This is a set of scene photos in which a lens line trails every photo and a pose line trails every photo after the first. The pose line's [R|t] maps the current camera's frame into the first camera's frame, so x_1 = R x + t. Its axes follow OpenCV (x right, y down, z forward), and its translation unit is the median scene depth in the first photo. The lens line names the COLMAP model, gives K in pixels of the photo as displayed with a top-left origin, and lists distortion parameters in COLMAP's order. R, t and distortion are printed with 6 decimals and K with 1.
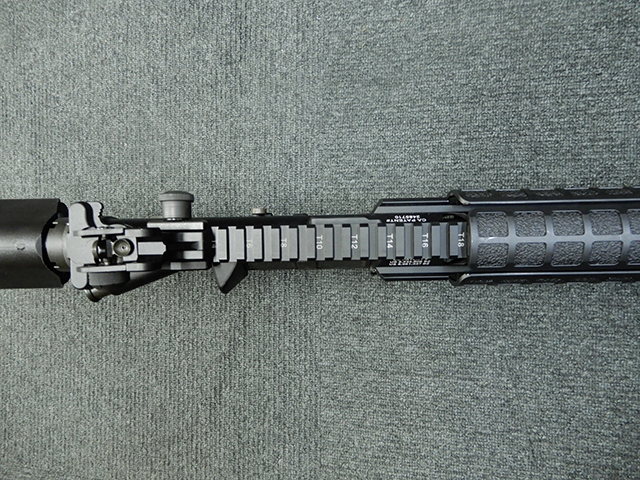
lens RADIAL K [[448.0, 0, 291.8], [0, 448.0, 238.5], [0, 0, 1]] dist [-0.002471, -0.006549]
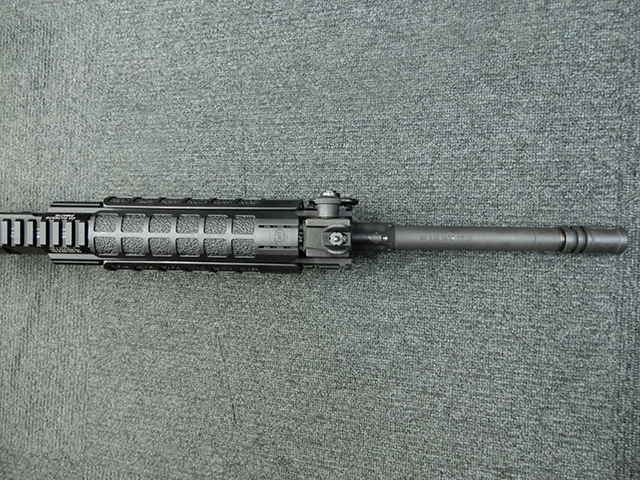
lens RADIAL K [[448.0, 0, 291.8], [0, 448.0, 238.5], [0, 0, 1]] dist [-0.002471, -0.006549]
pose [[0.999011, 0.035217, -0.027158, 0.665350], [-0.035658, 0.999237, -0.015922, 0.011514], [0.026577, 0.016875, 0.999504, -0.206730]]
